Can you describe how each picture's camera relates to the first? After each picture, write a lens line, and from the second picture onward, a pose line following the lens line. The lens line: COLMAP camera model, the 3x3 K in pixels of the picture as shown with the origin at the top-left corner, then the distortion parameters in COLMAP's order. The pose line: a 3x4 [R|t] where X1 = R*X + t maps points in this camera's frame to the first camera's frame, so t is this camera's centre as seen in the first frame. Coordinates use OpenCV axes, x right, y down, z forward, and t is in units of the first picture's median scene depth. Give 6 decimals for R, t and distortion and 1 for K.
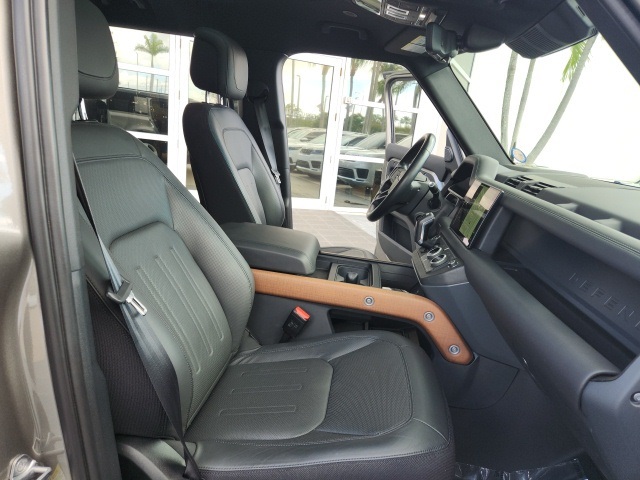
lens RADIAL K [[423.5, 0, 320.0], [0, 423.5, 240.0], [0, 0, 1]] dist [0.085955, -0.066307]
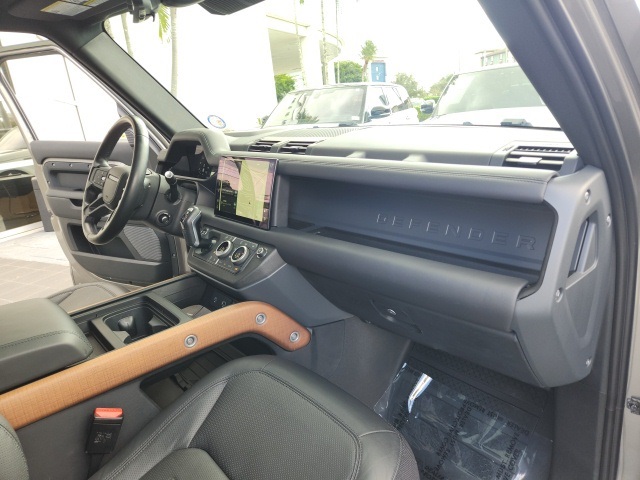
lens RADIAL K [[423.5, 0, 320.0], [0, 423.5, 240.0], [0, 0, 1]] dist [0.085955, -0.066307]
pose [[0.671822, -0.387741, 0.631120, -0.143074], [0.352438, 0.916746, 0.188053, -0.085192], [-0.651493, 0.096092, 0.752545, 0.247233]]
